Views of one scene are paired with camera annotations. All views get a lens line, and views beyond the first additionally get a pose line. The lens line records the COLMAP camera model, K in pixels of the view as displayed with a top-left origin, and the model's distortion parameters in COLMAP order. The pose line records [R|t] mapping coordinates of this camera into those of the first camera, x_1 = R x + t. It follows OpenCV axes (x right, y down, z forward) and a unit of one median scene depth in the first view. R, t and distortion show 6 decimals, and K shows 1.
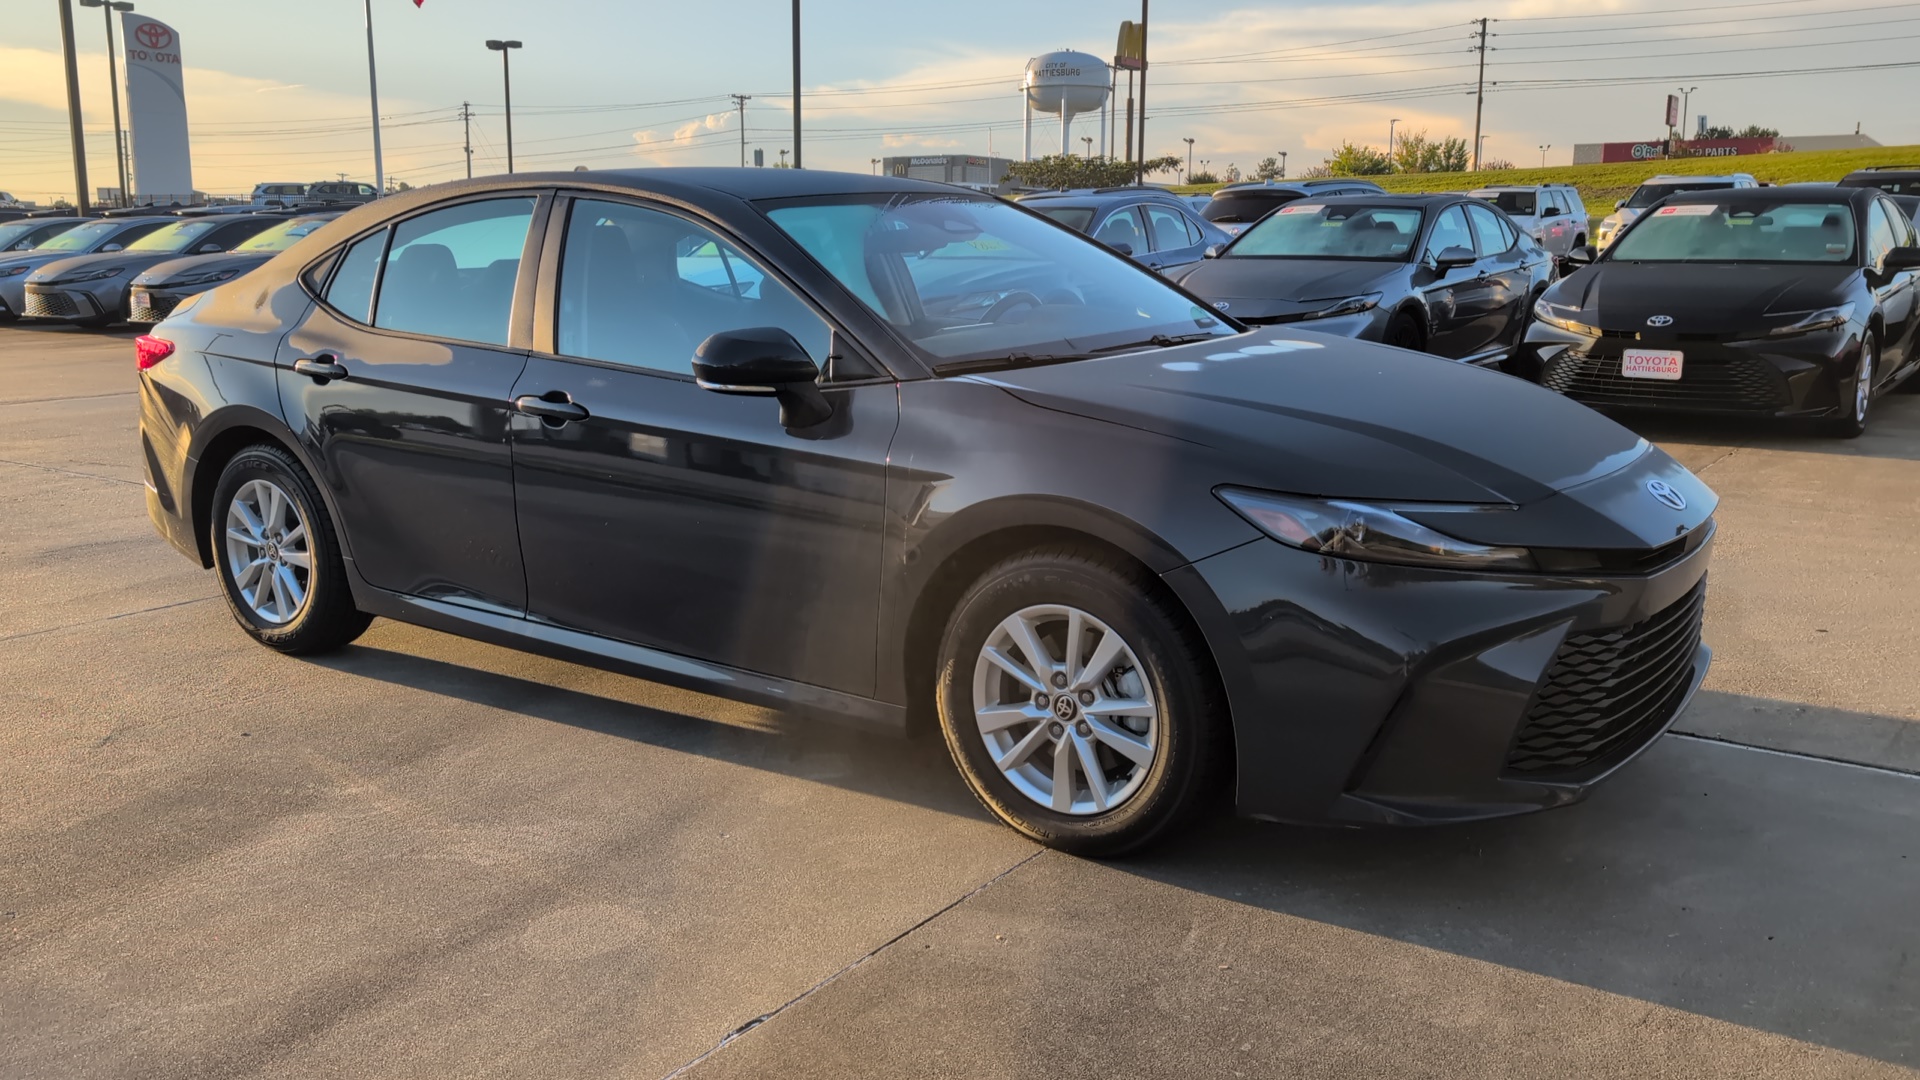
lens RADIAL K [[1586.2, 0, 960.0], [0, 1586.2, 540.0], [0, 0, 1]] dist [0.040750, -0.009111]
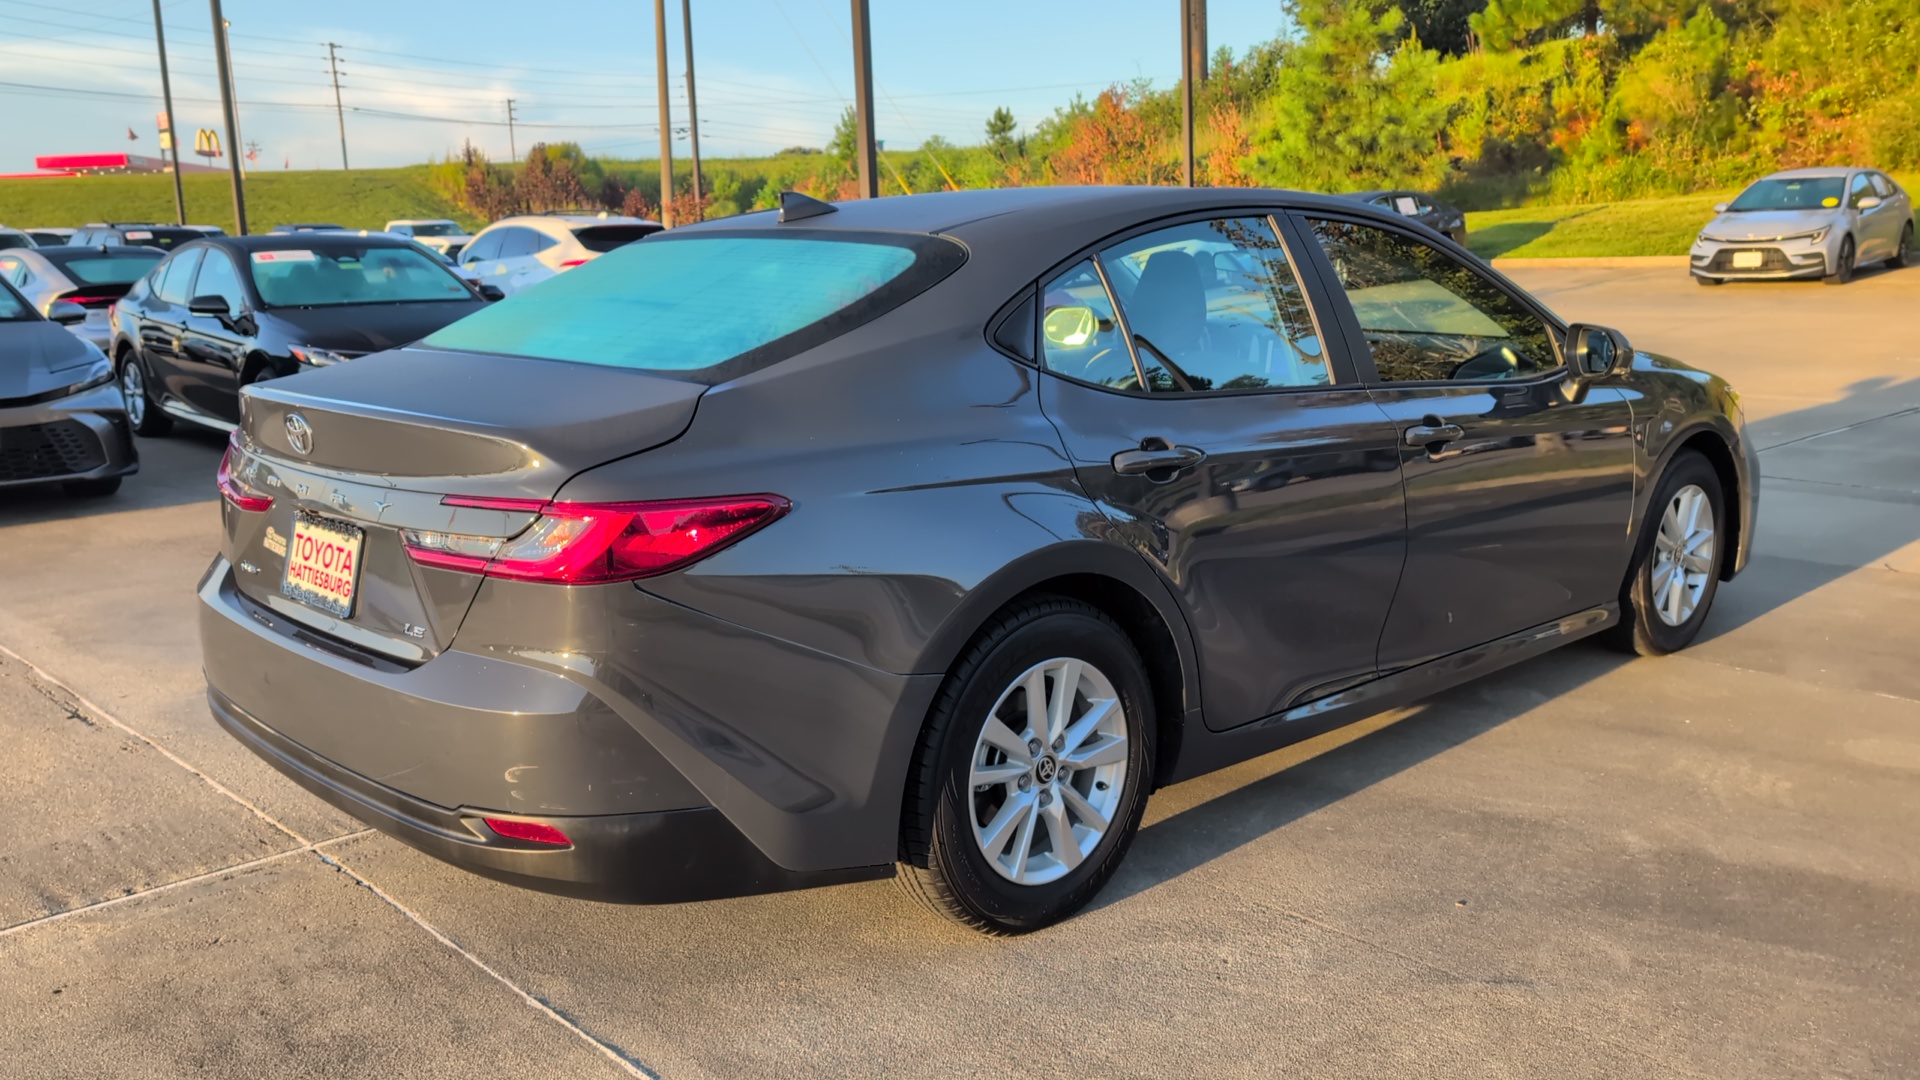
lens RADIAL K [[1586.2, 0, 960.0], [0, 1586.2, 540.0], [0, 0, 1]] dist [0.040750, -0.009111]
pose [[0.181196, -0.168253, 0.968947, -1.227616], [0.200766, 0.970836, 0.131037, -0.202612], [-0.962736, 0.170788, 0.209691, 1.052757]]
